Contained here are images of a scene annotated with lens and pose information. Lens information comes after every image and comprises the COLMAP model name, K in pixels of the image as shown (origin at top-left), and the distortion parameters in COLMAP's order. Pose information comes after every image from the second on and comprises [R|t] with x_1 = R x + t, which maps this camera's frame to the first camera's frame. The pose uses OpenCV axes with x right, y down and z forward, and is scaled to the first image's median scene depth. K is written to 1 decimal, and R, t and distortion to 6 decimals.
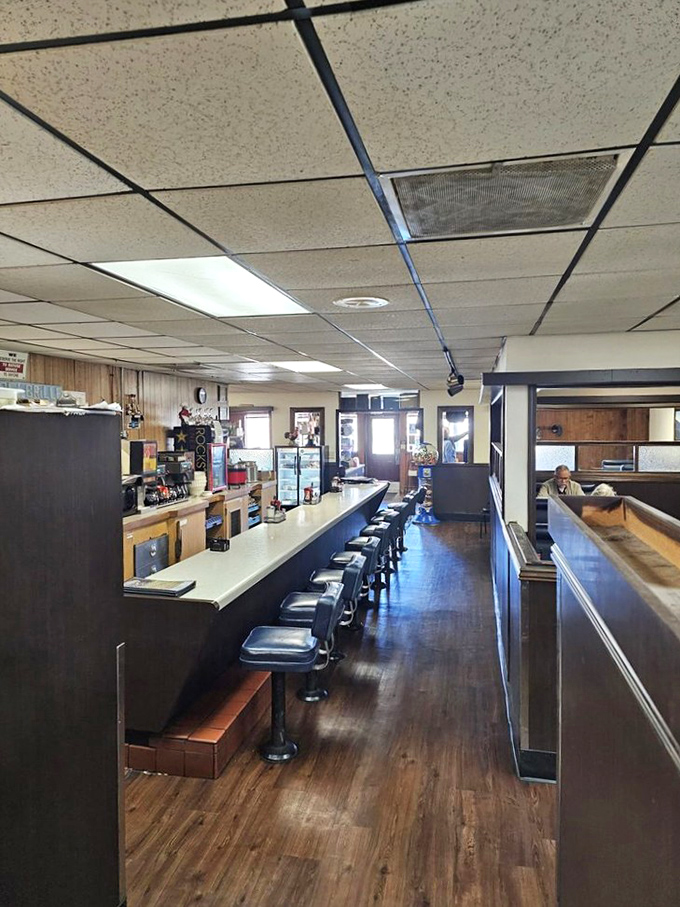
lens RADIAL K [[628.8, 0, 340.5], [0, 628.8, 450.9], [0, 0, 1]] dist [-0.006049, -0.000478]
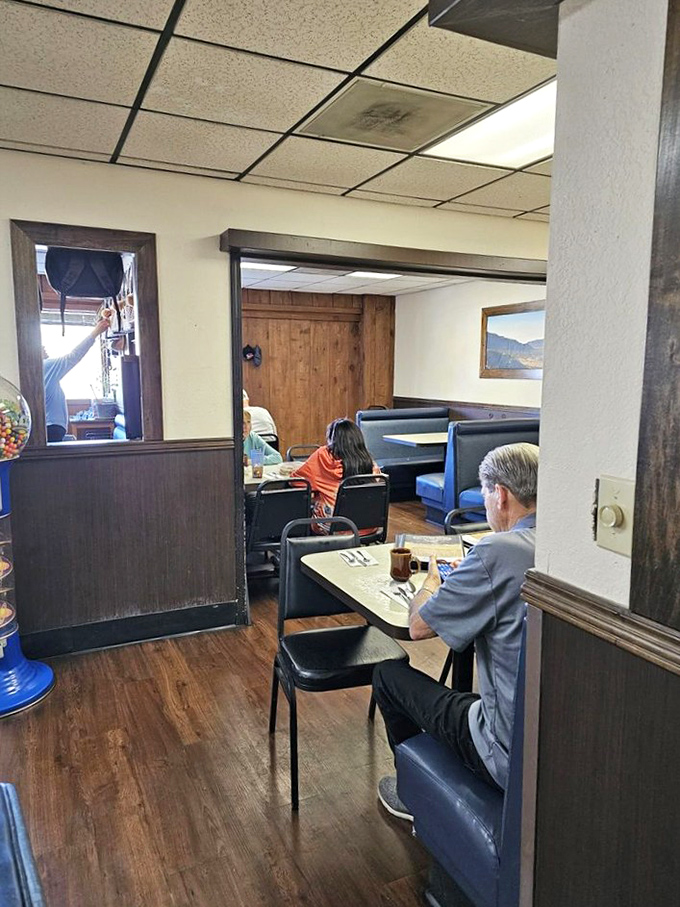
lens RADIAL K [[628.8, 0, 340.4], [0, 628.8, 449.8], [0, 0, 1]] dist [-0.006049, -0.000478]
pose [[0.792912, -0.070970, 0.605189, 0.074937], [0.019290, 0.995620, 0.091482, -0.000107], [-0.609031, -0.060863, 0.790808, 0.533748]]
